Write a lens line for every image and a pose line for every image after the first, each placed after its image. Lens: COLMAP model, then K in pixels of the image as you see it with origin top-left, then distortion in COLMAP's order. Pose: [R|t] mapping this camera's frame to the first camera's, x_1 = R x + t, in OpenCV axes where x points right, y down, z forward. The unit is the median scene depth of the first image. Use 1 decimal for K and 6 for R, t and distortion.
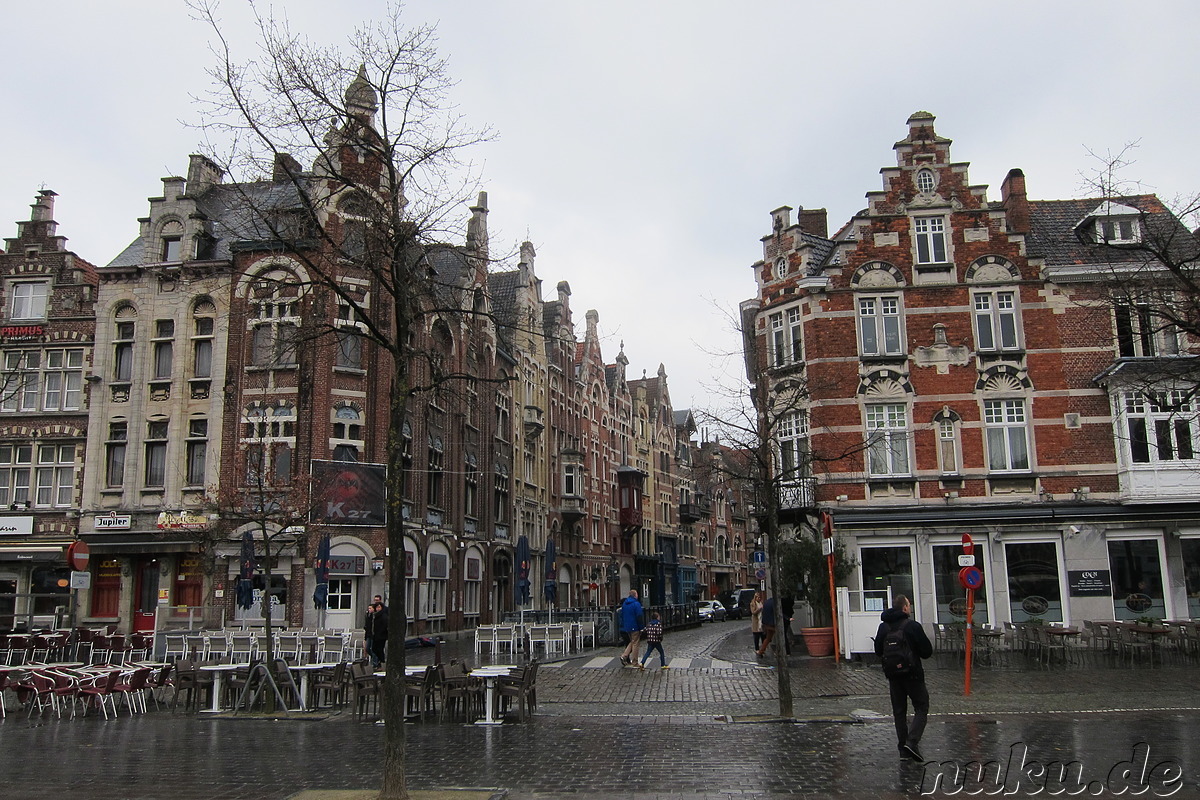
lens RADIAL K [[989.0, 0, 601.5], [0, 989.0, 402.4], [0, 0, 1]] dist [-0.048800, 0.001929]
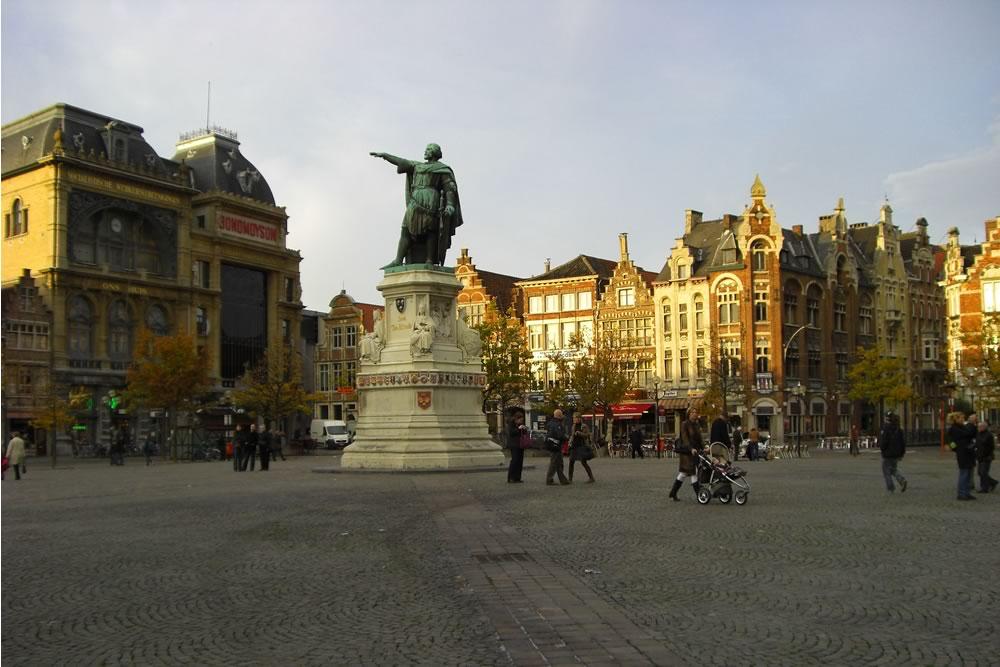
lens RADIAL K [[1084.9, 0, 500.1], [0, 1084.9, 334.2], [0, 0, 1]] dist [-0.113819, 0.000000]
pose [[0.825035, -0.043398, -0.563413, 0.615096], [0.106839, 0.991044, 0.080113, -0.262318], [0.554891, -0.126290, 0.822282, -1.305786]]
